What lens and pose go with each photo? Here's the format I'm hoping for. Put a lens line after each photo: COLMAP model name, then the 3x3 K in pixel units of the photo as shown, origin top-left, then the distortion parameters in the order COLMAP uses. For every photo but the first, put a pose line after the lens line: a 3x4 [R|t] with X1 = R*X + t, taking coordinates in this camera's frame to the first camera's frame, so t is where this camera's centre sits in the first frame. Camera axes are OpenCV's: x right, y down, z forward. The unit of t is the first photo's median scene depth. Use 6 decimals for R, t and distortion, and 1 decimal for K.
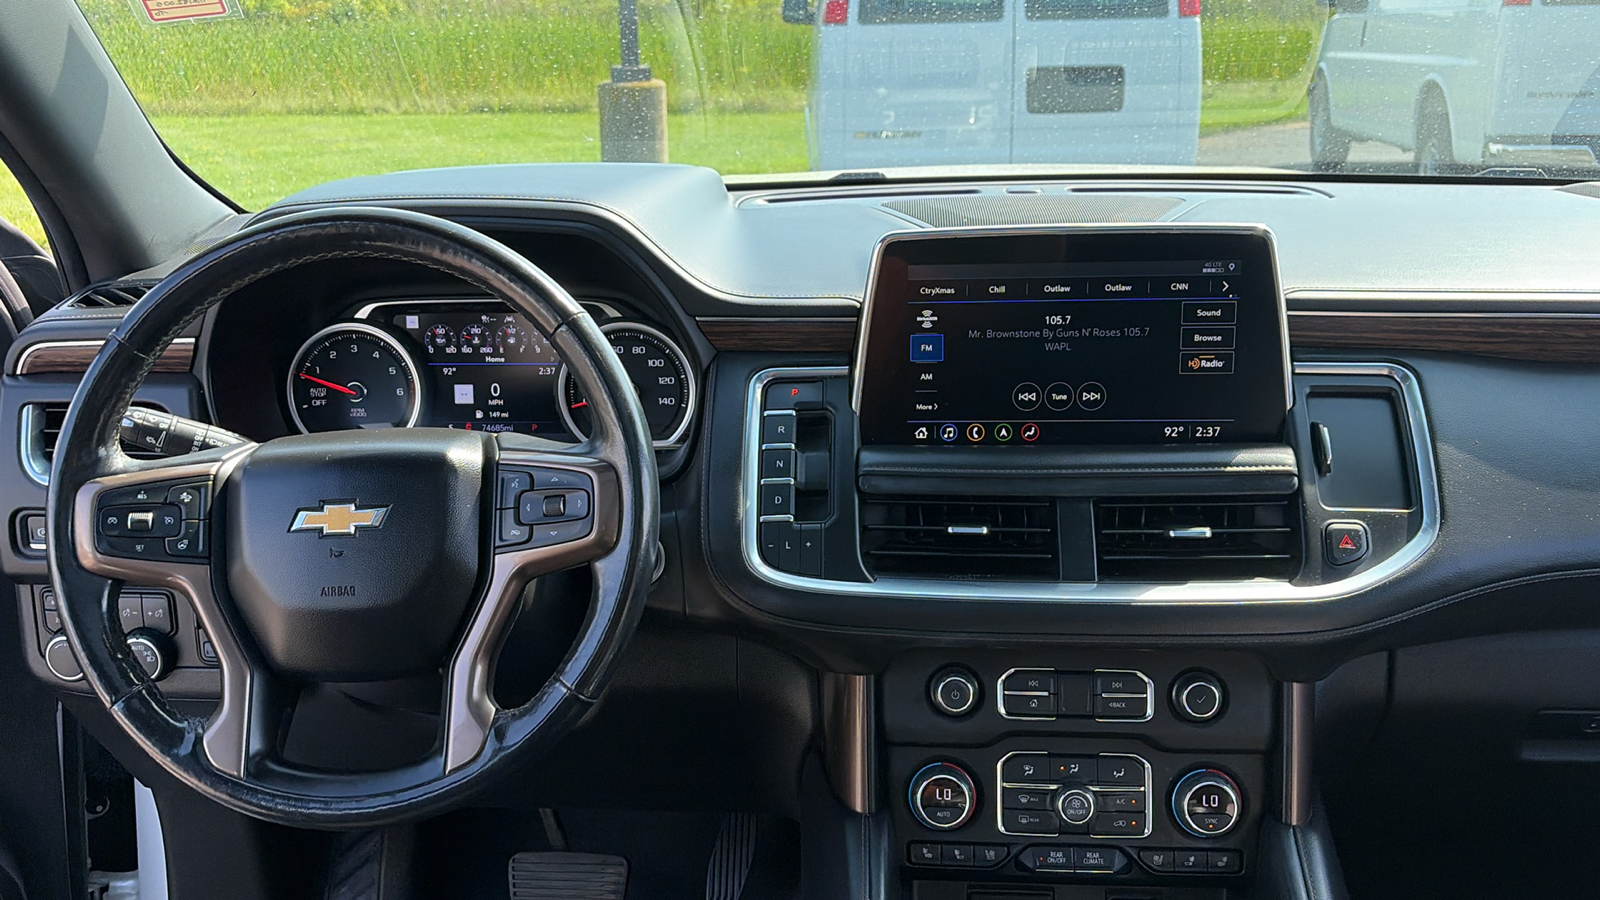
lens RADIAL K [[1485.8, 0, 807.9], [0, 1485.8, 461.4], [0, 0, 1]] dist [-0.000214, 0.000000]
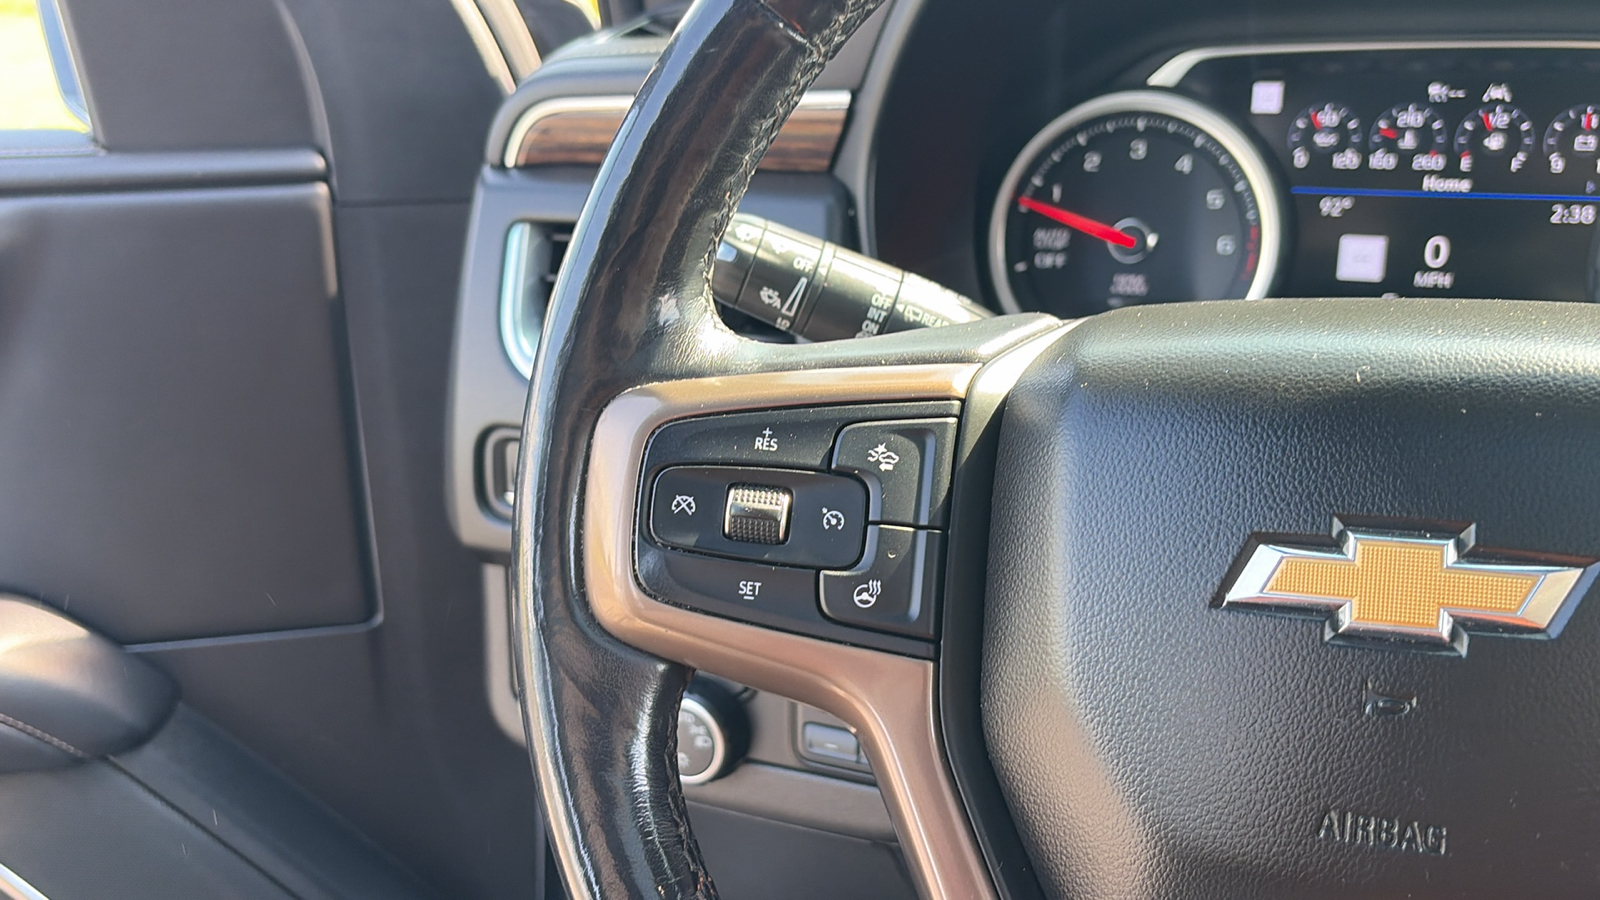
lens RADIAL K [[1489.6, 0, 796.7], [0, 1489.6, 449.8], [0, 0, 1]] dist [0.027277, 0.000000]
pose [[0.945731, 0.091897, -0.311686, -0.303078], [-0.079786, 0.995485, 0.051416, 0.005631], [0.315003, -0.023758, 0.948793, 0.610752]]
